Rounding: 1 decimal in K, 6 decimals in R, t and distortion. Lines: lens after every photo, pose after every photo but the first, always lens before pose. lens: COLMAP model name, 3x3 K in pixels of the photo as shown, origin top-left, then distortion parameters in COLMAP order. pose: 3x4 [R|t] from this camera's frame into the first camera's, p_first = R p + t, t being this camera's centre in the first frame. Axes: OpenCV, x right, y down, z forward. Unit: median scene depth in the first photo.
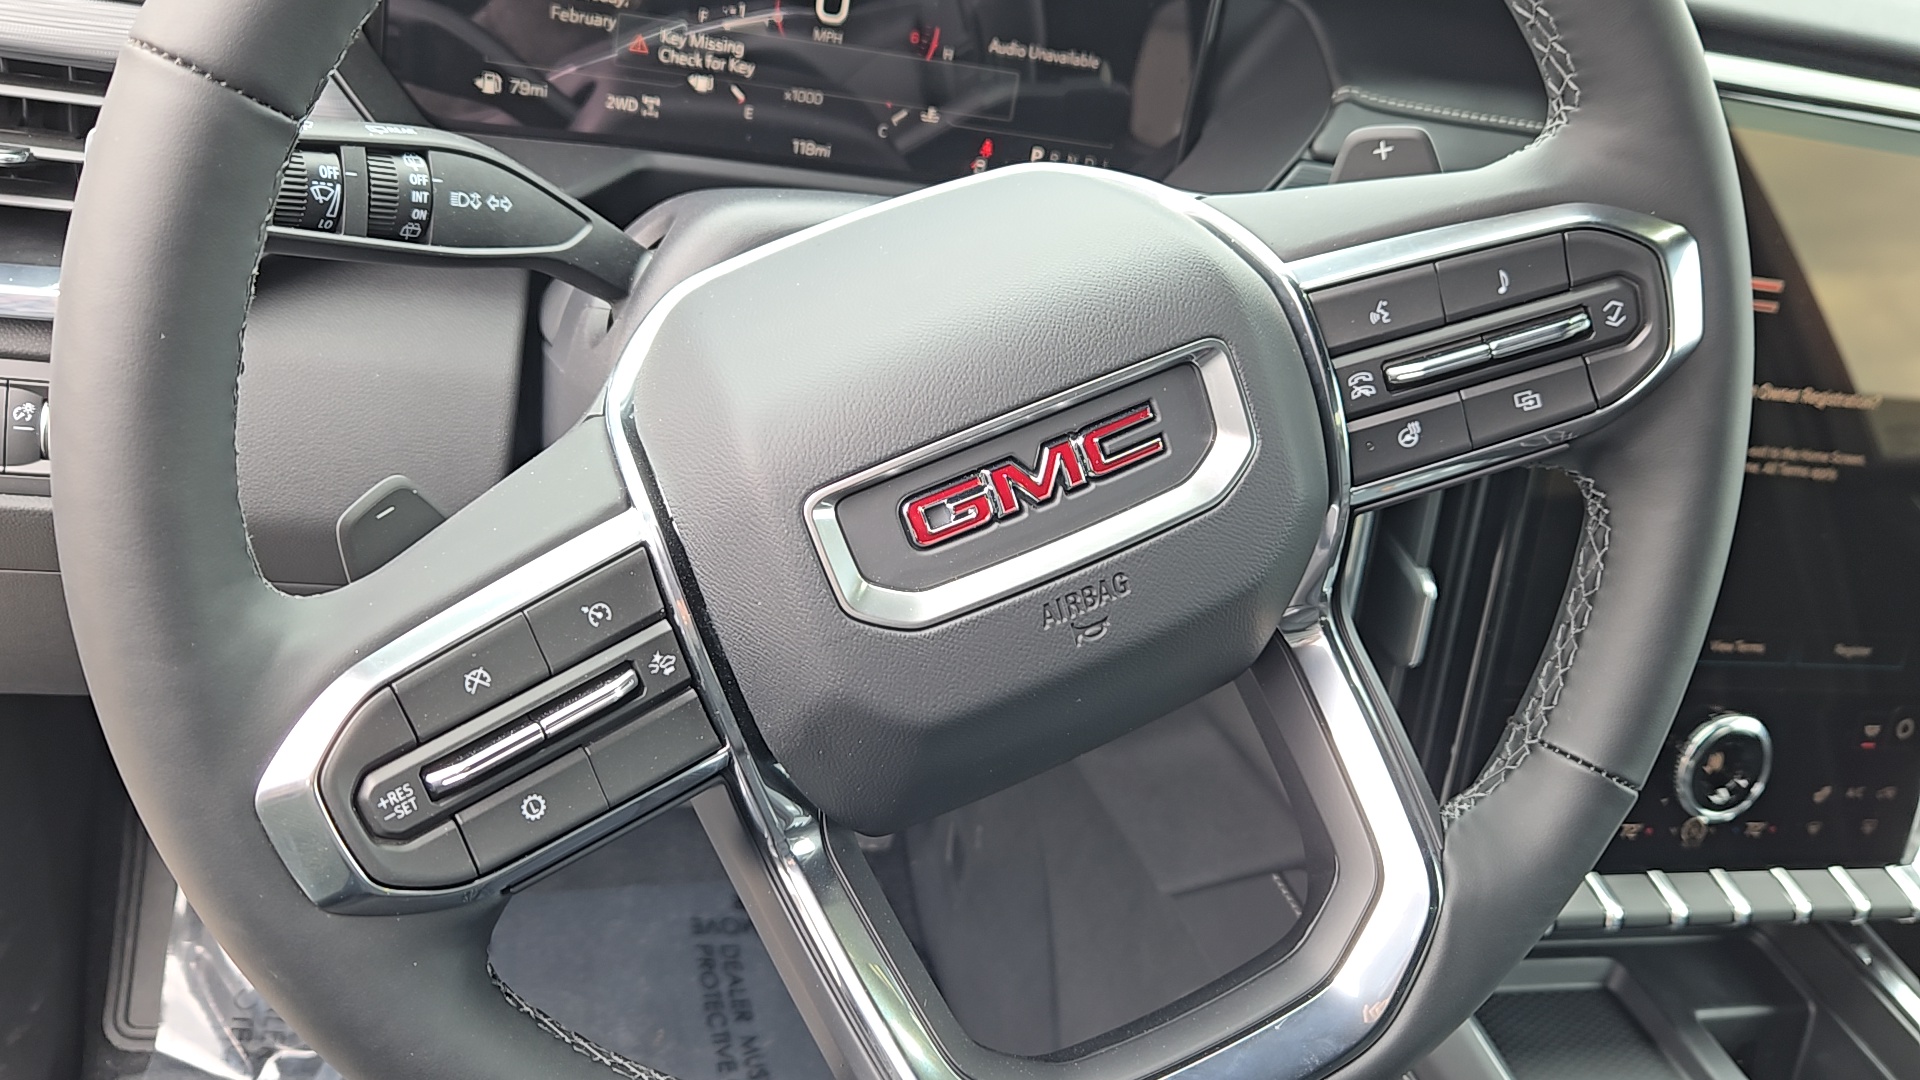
lens RADIAL K [[1610.5, 0, 960.0], [0, 1610.5, 540.0], [0, 0, 1]] dist [0.005319, 0.002723]
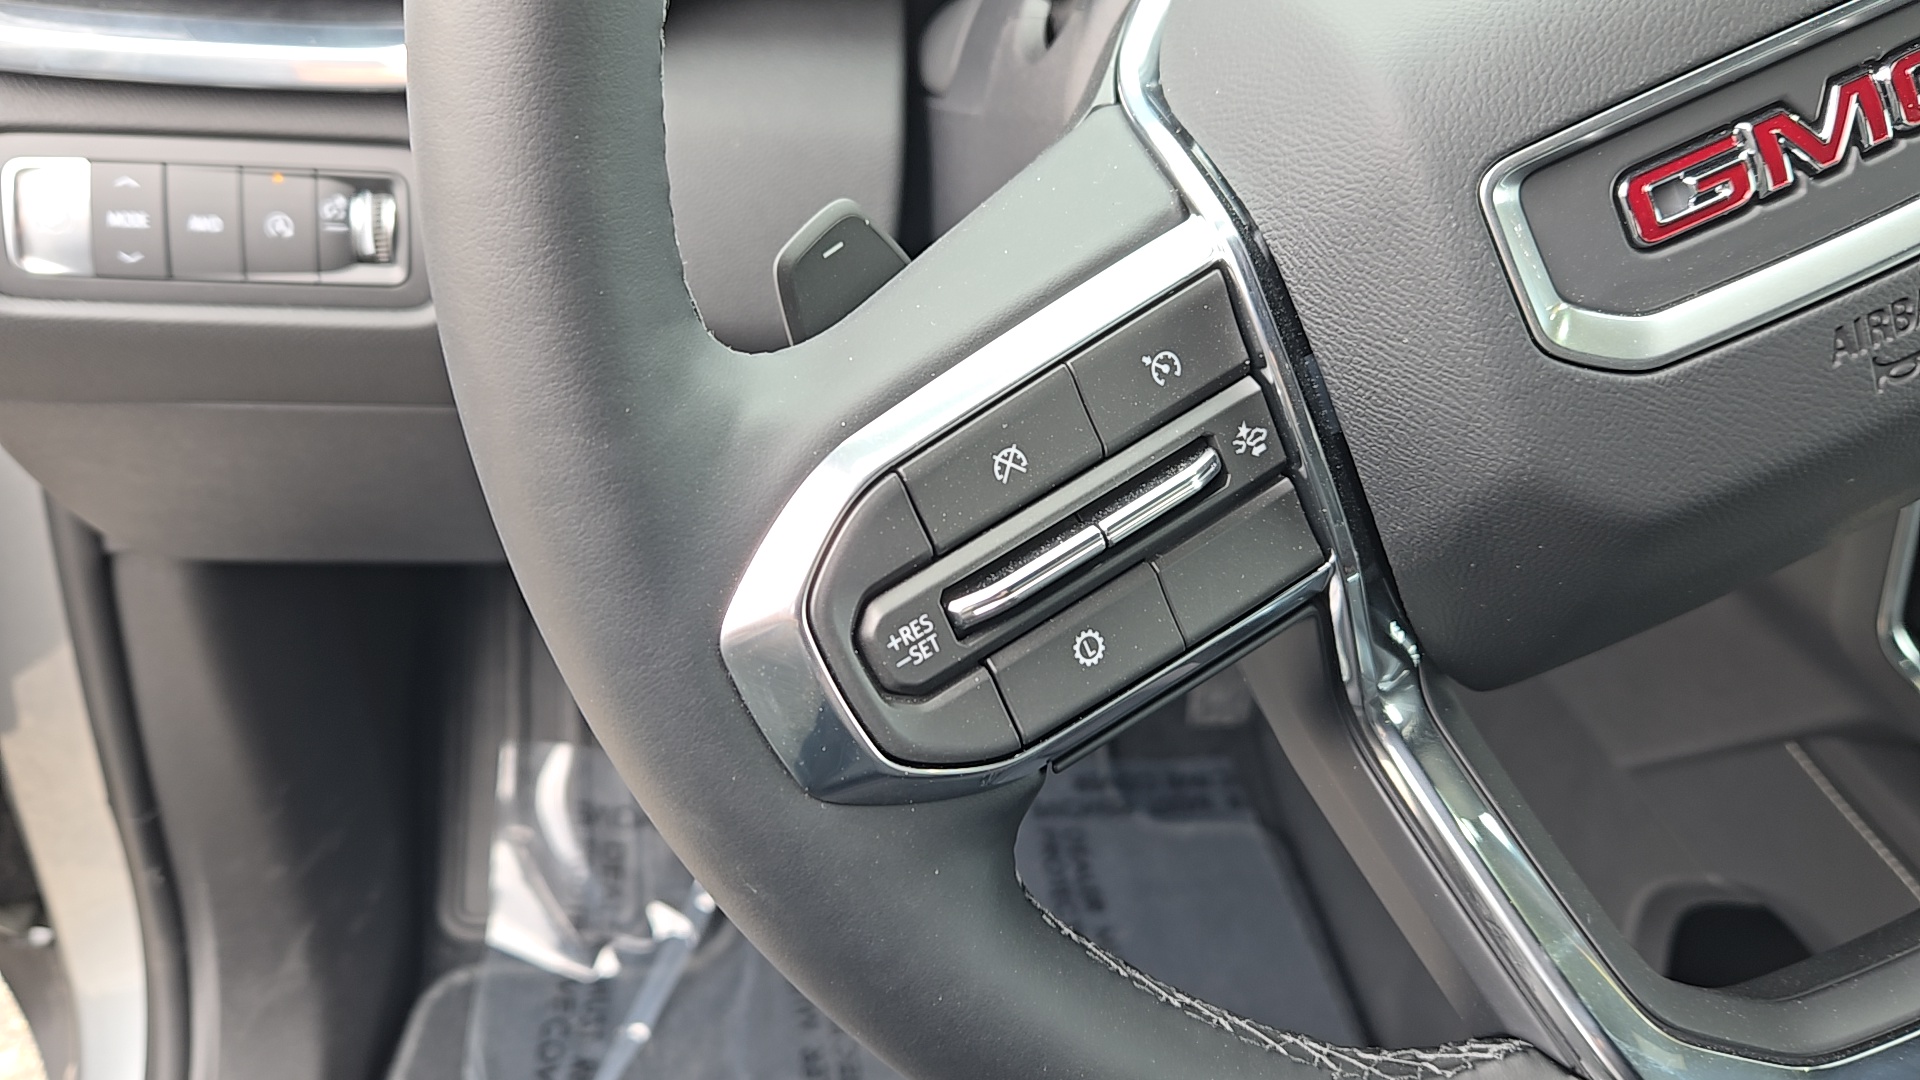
lens RADIAL K [[1588.6, 0, 957.5], [0, 1588.6, 539.3], [0, 0, 1]] dist [0.010840, -0.009221]
pose [[0.989643, -0.029674, -0.140449, -0.195577], [0.039462, 0.996943, 0.067428, 0.062527], [0.138019, -0.072272, 0.987789, 0.284038]]
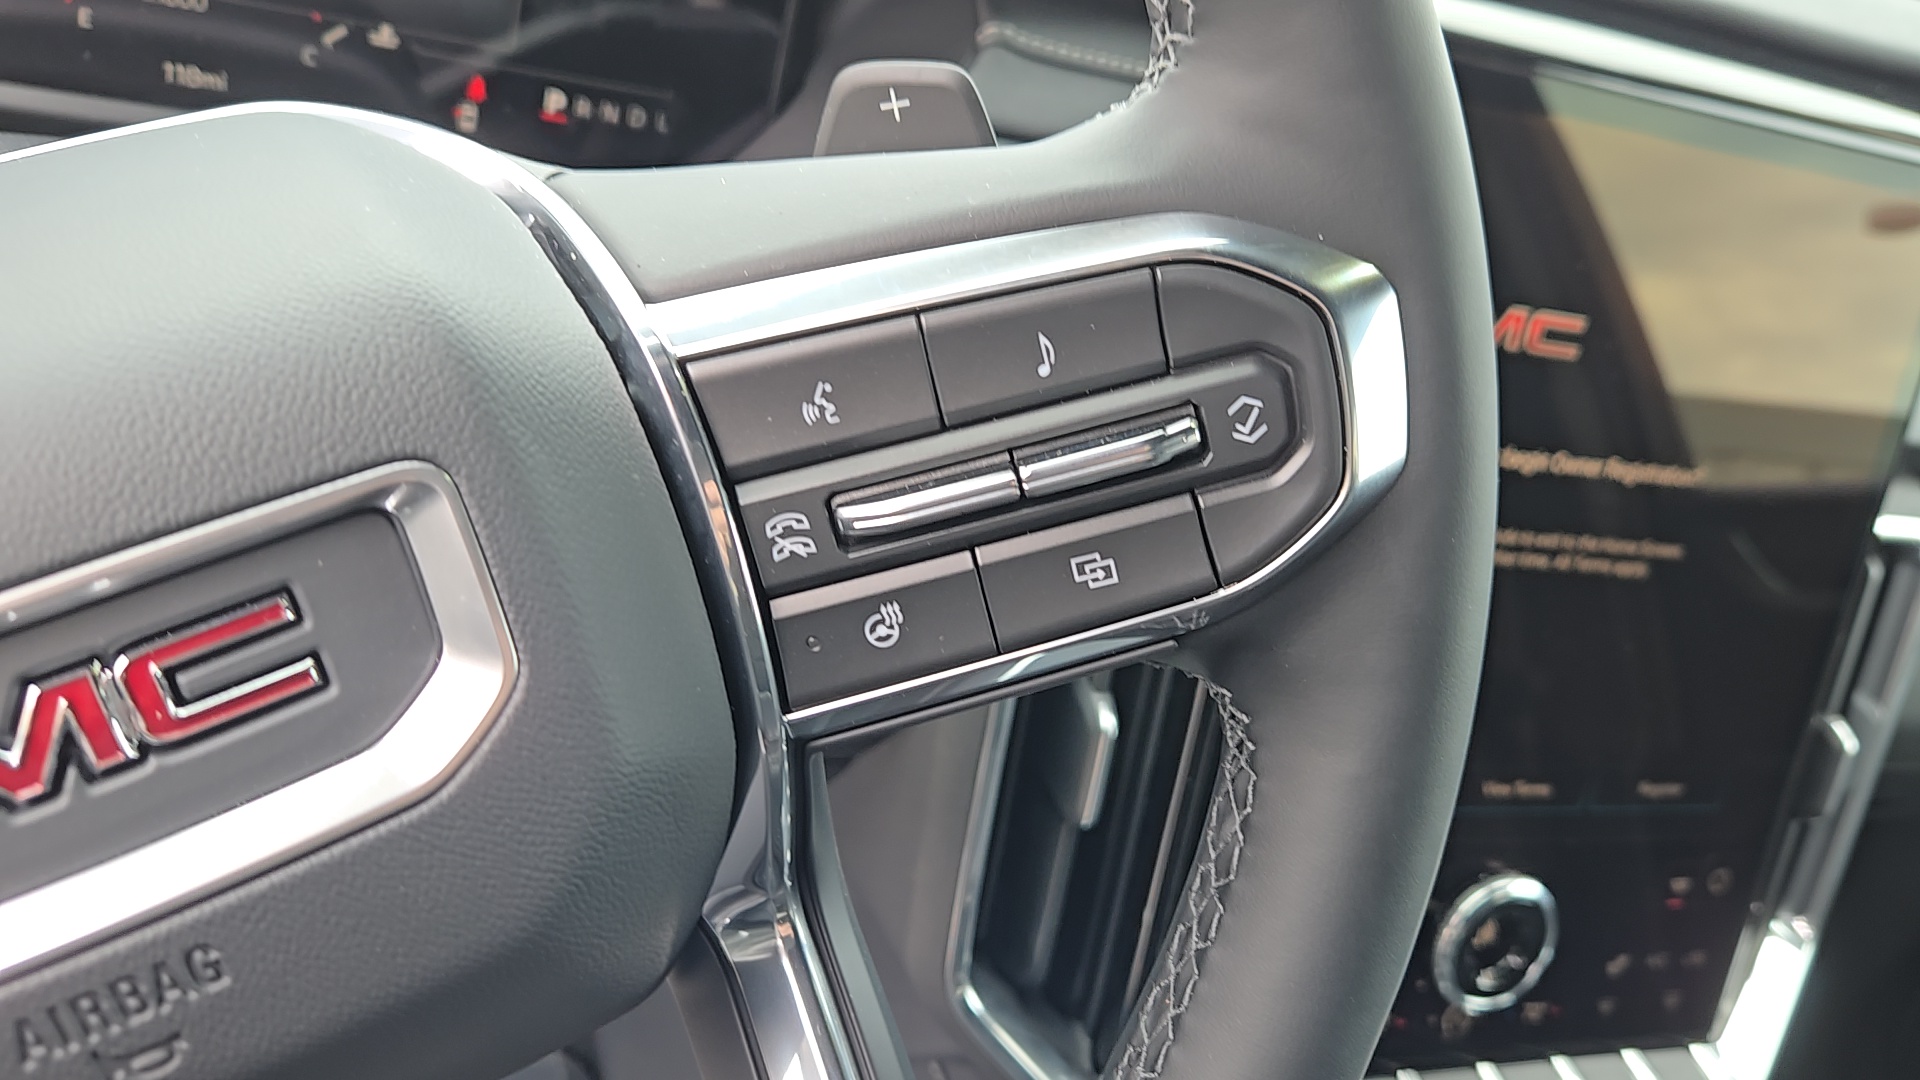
lens RADIAL K [[1588.6, 0, 957.5], [0, 1588.6, 539.3], [0, 0, 1]] dist [0.010840, -0.009221]
pose [[0.996244, 0.020873, 0.084038, 0.264412], [-0.022652, 0.999538, 0.020262, -0.108796], [-0.083576, -0.022090, 0.996257, 0.472897]]
